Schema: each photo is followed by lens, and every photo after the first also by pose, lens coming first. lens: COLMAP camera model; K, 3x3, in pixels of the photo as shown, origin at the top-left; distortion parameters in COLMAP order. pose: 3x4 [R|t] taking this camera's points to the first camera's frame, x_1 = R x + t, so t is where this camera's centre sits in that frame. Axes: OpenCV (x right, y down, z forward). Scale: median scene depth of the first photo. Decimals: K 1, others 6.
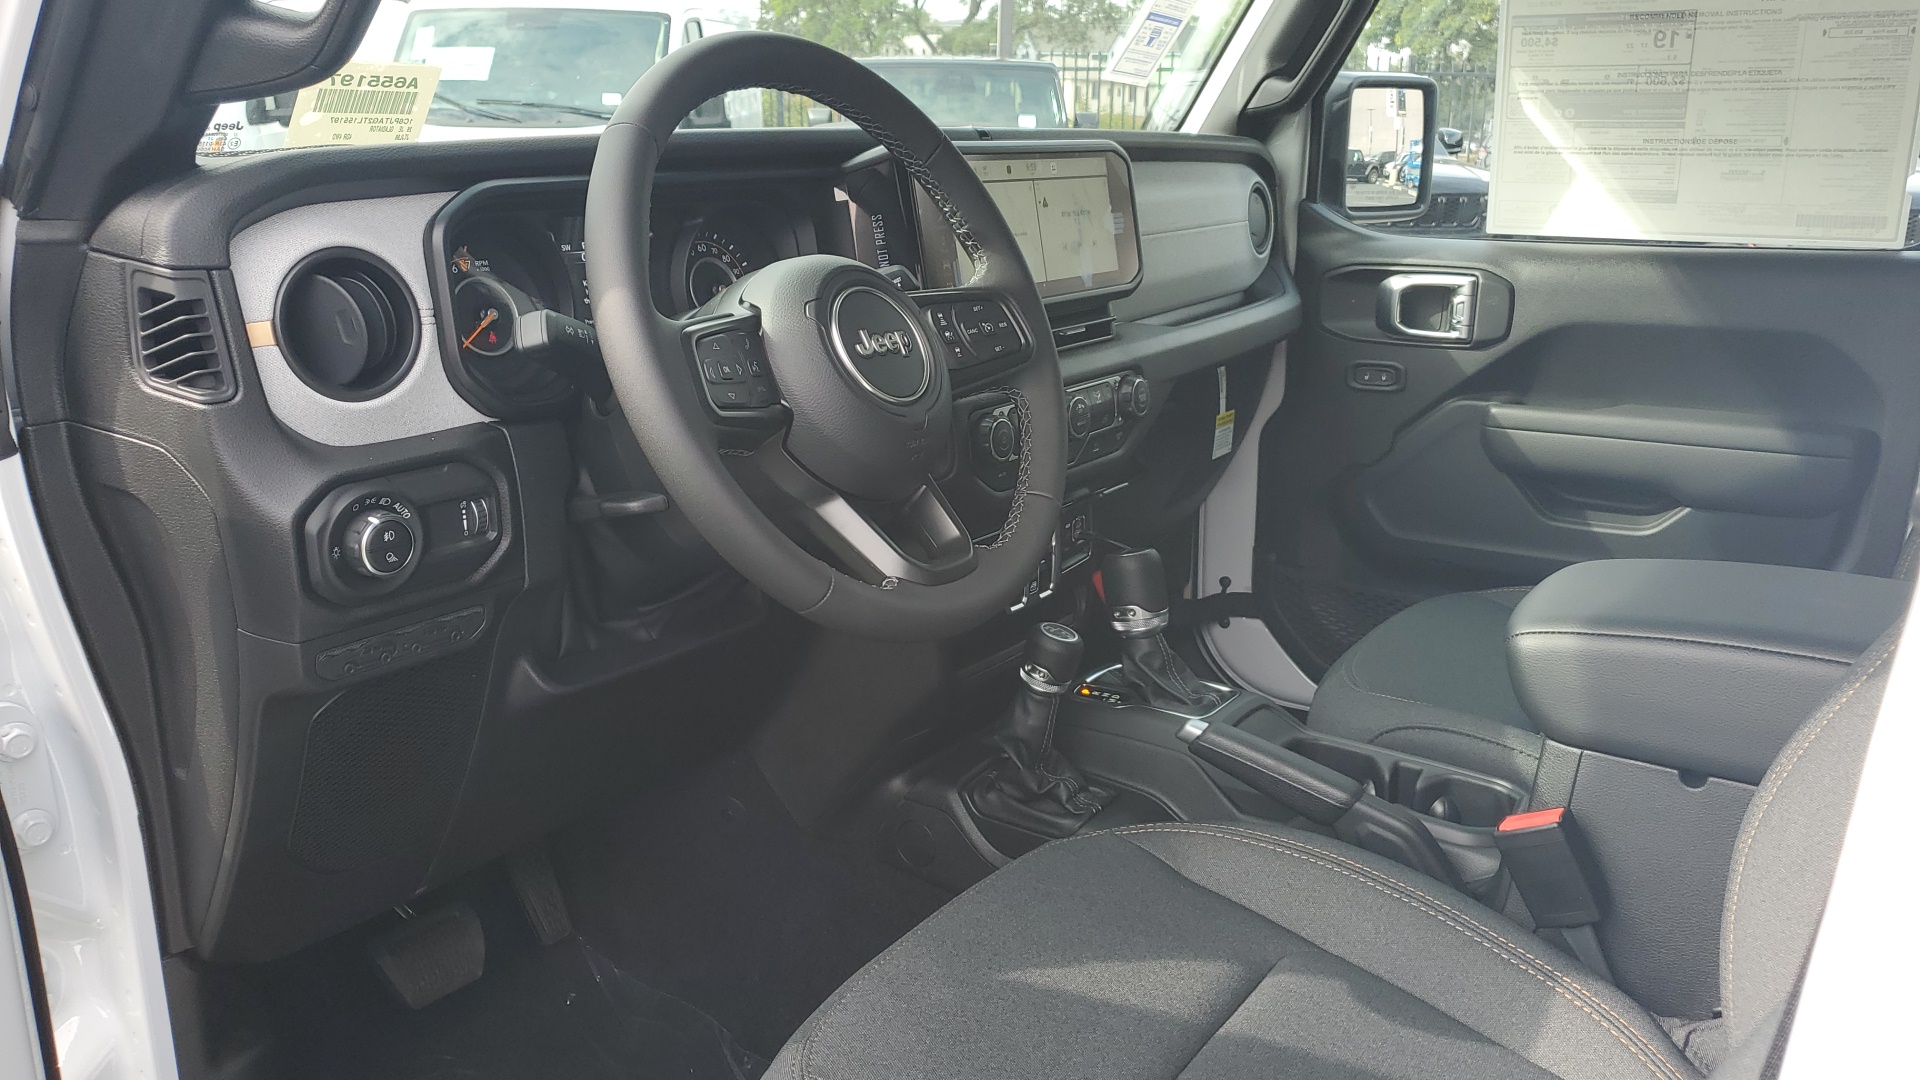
lens RADIAL K [[1537.7, 0, 1010.4], [0, 1537.7, 513.3], [0, 0, 1]] dist [0.043943, -0.050721]
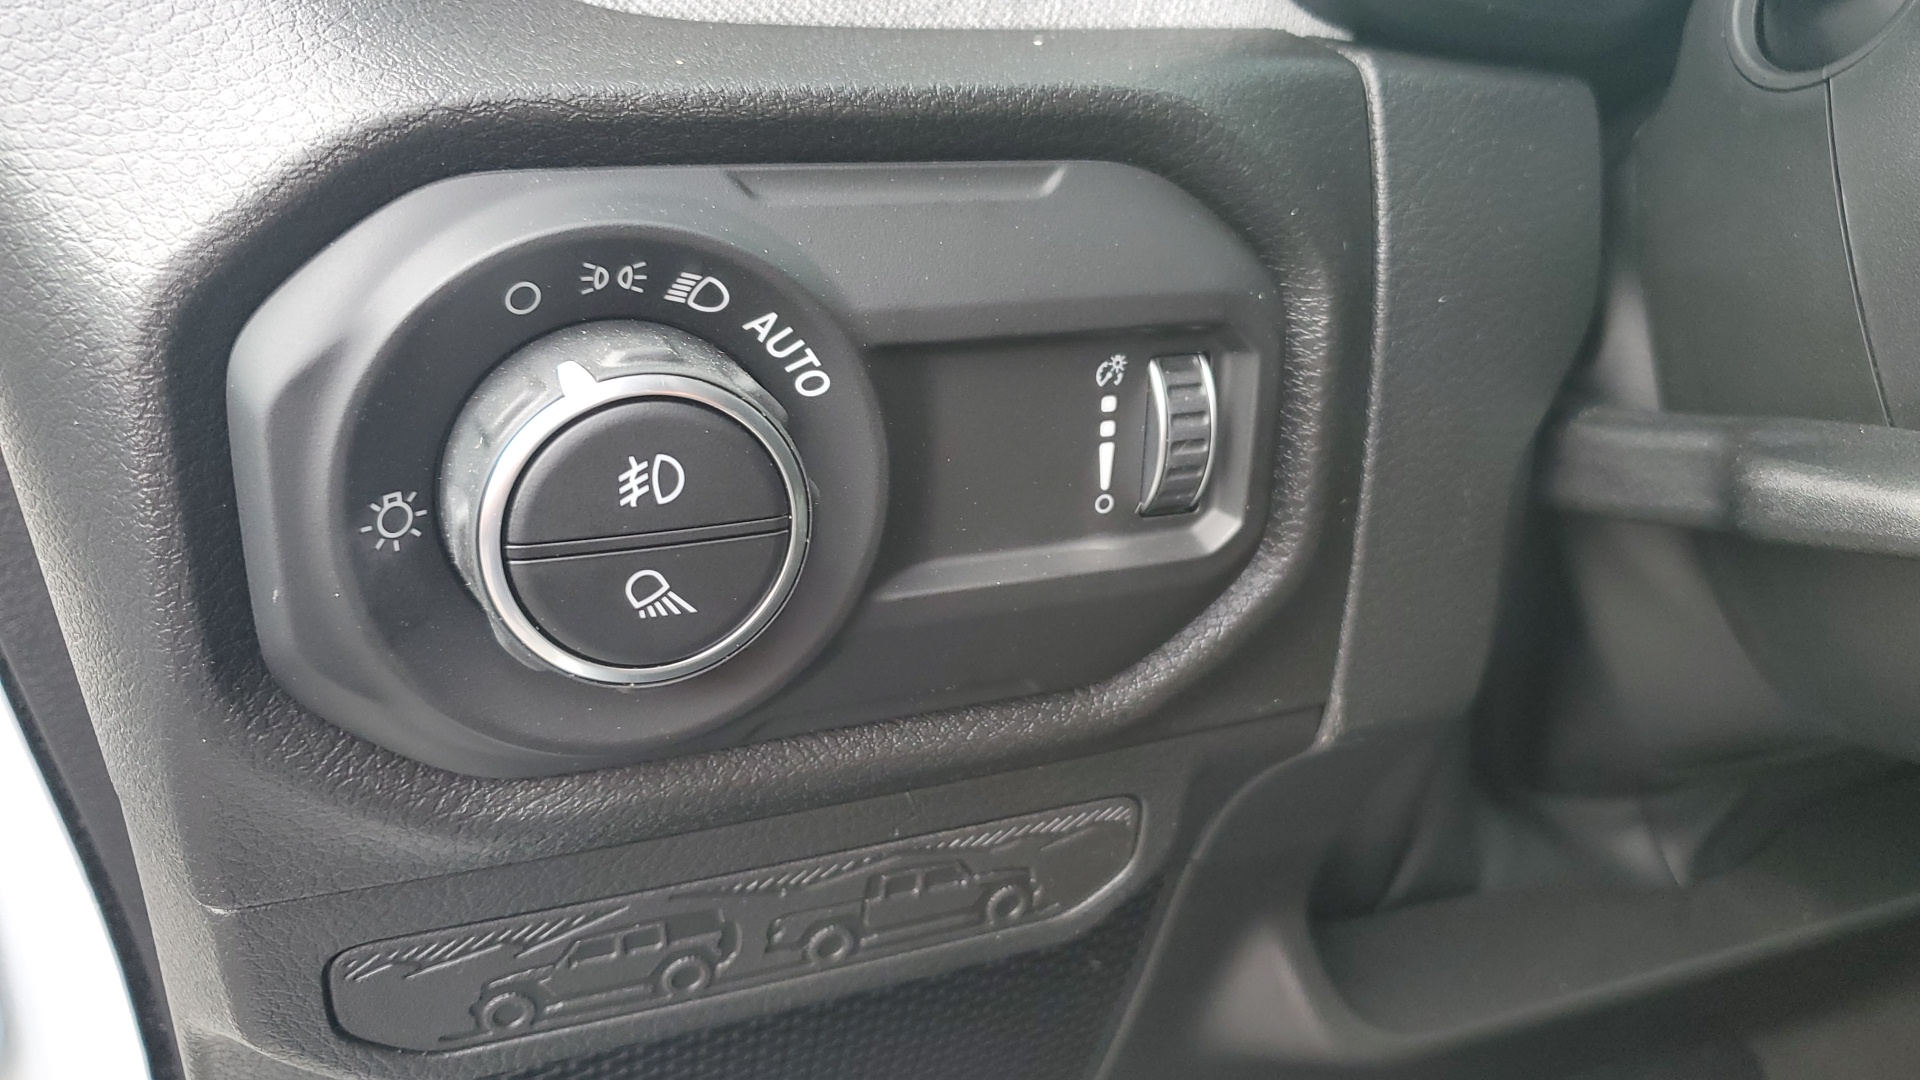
lens RADIAL K [[1537.7, 0, 956.5], [0, 1537.7, 539.7], [0, 0, 1]] dist [0.043943, -0.050721]
pose [[0.839760, 0.208304, -0.501411, -0.177986], [-0.160958, 0.977475, 0.136508, -0.005794], [0.518552, -0.033928, 0.854373, 0.550968]]
